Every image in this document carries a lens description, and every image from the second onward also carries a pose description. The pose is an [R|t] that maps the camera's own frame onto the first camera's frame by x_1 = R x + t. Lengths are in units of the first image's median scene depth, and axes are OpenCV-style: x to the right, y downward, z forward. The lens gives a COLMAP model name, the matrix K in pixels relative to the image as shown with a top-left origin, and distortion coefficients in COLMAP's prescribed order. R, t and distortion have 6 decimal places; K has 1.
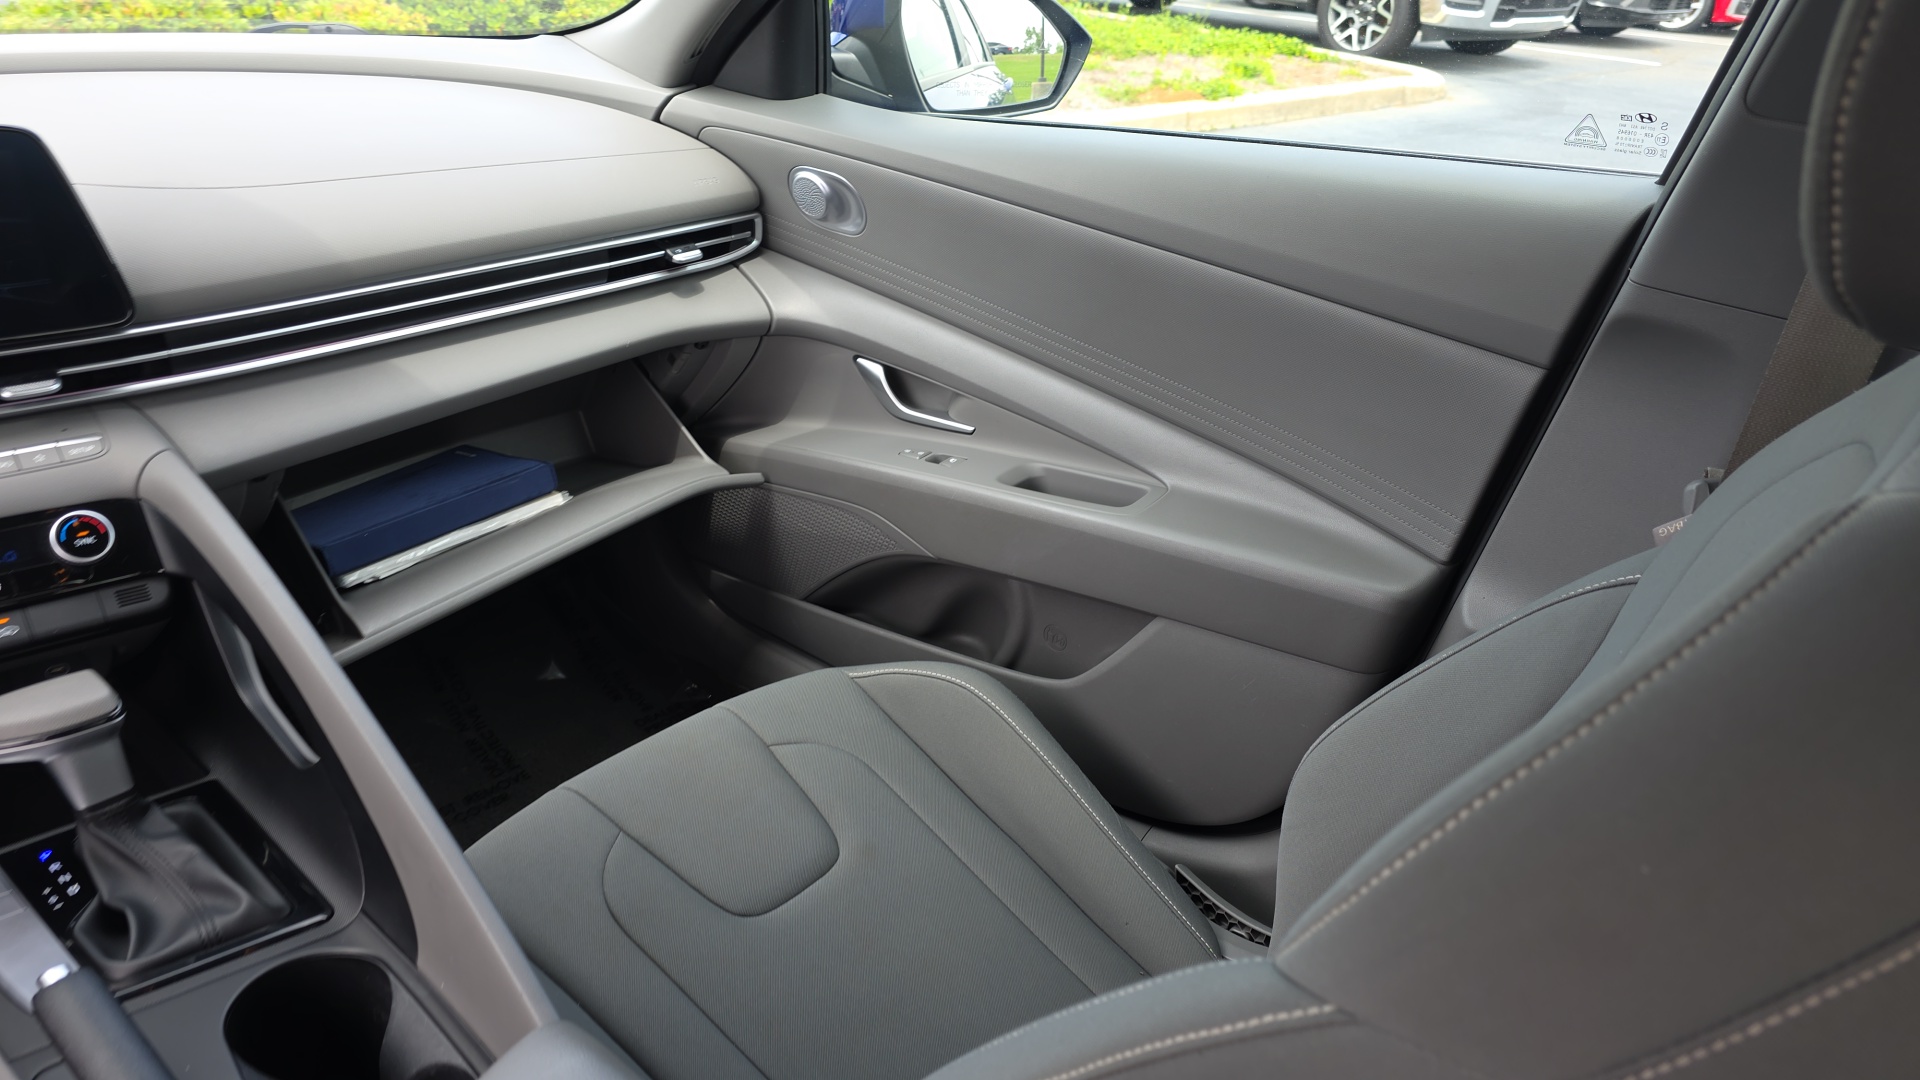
lens RADIAL K [[1270.1, 0, 938.1], [0, 1270.1, 579.0], [0, 0, 1]] dist [0.042383, -0.035544]
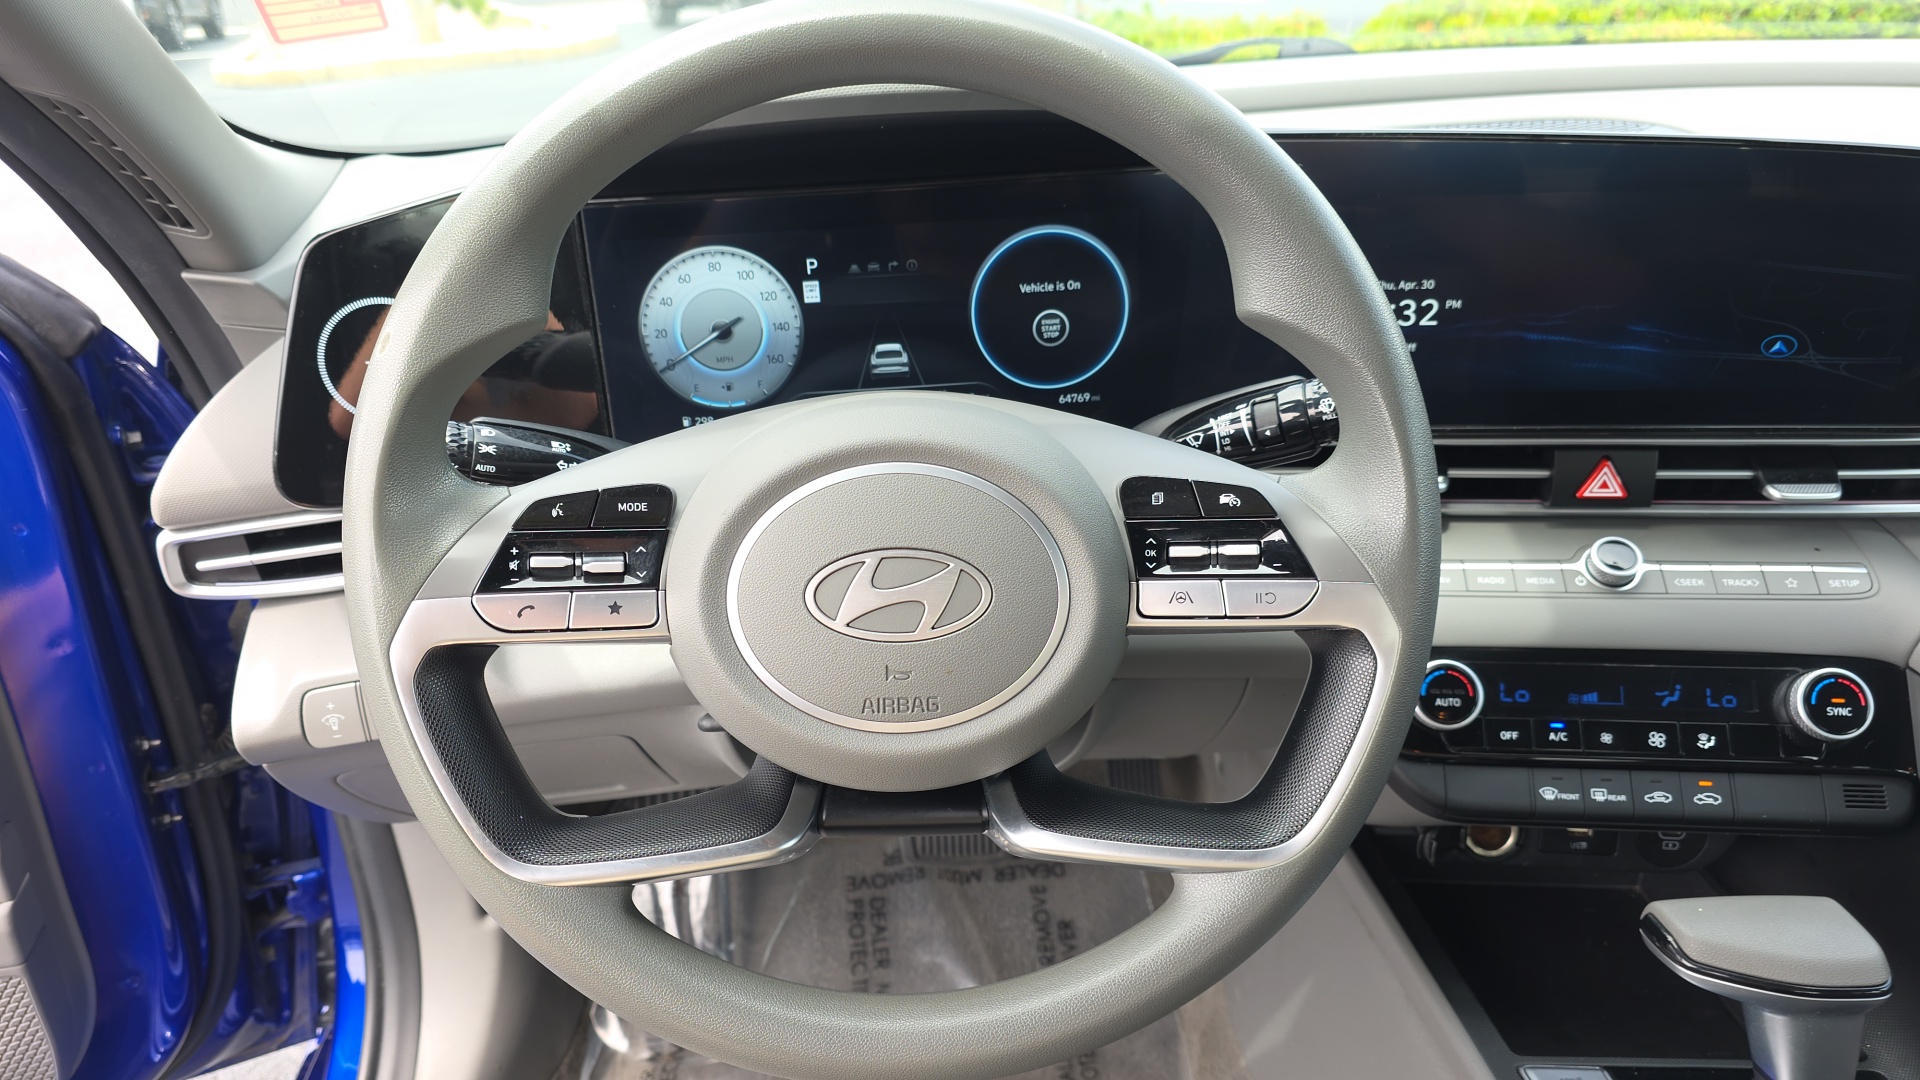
lens RADIAL K [[1304.9, 0, 940.3], [0, 1304.9, 544.8], [0, 0, 1]] dist [0.074662, -0.097237]
pose [[0.683663, 0.238662, -0.689671, -0.341574], [-0.274063, 0.959809, 0.060469, -0.017071], [0.676384, 0.147673, 0.721594, 0.065287]]
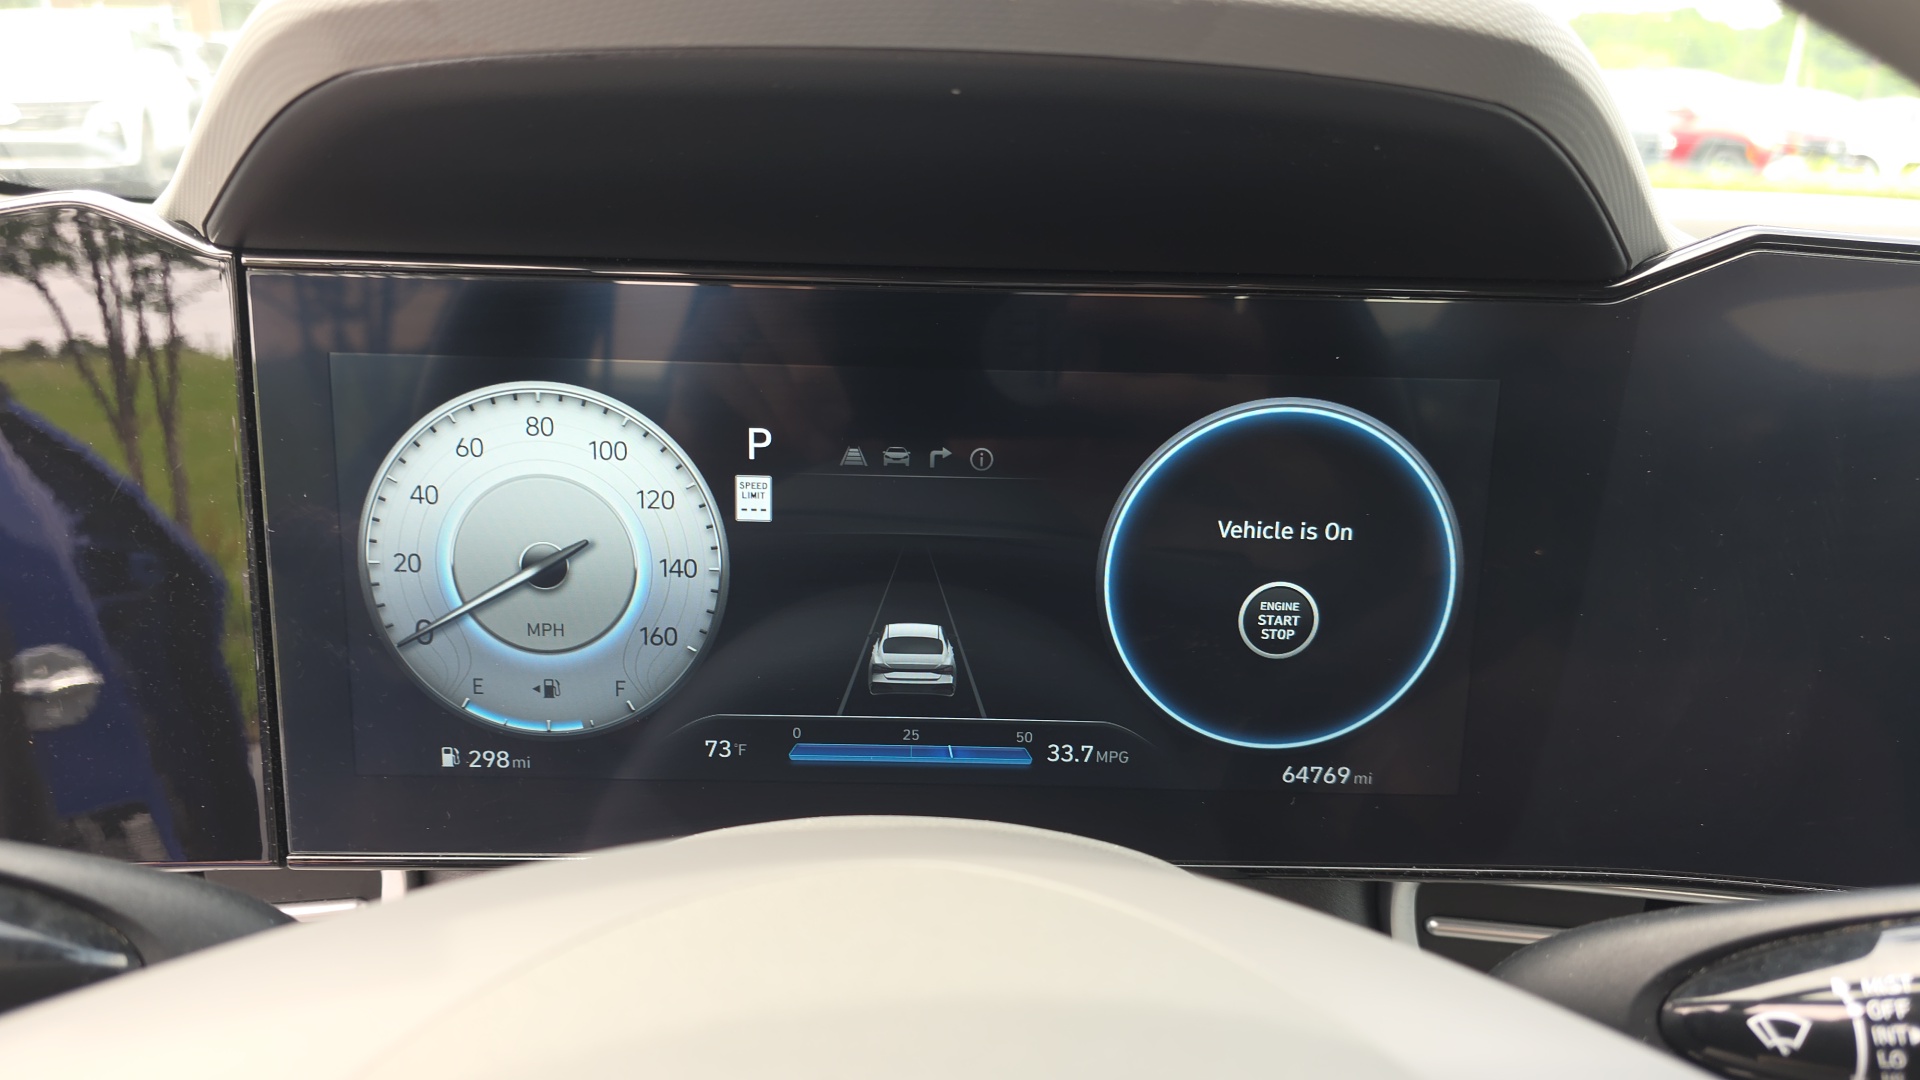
lens RADIAL K [[1329.2, 0, 936.7], [0, 1329.2, 544.4], [0, 0, 1]] dist [0.029036, -0.043440]
pose [[0.665956, 0.213131, -0.714897, -0.564978], [-0.353881, 0.933886, -0.051237, -0.059391], [0.656712, 0.287110, 0.697350, 0.248477]]
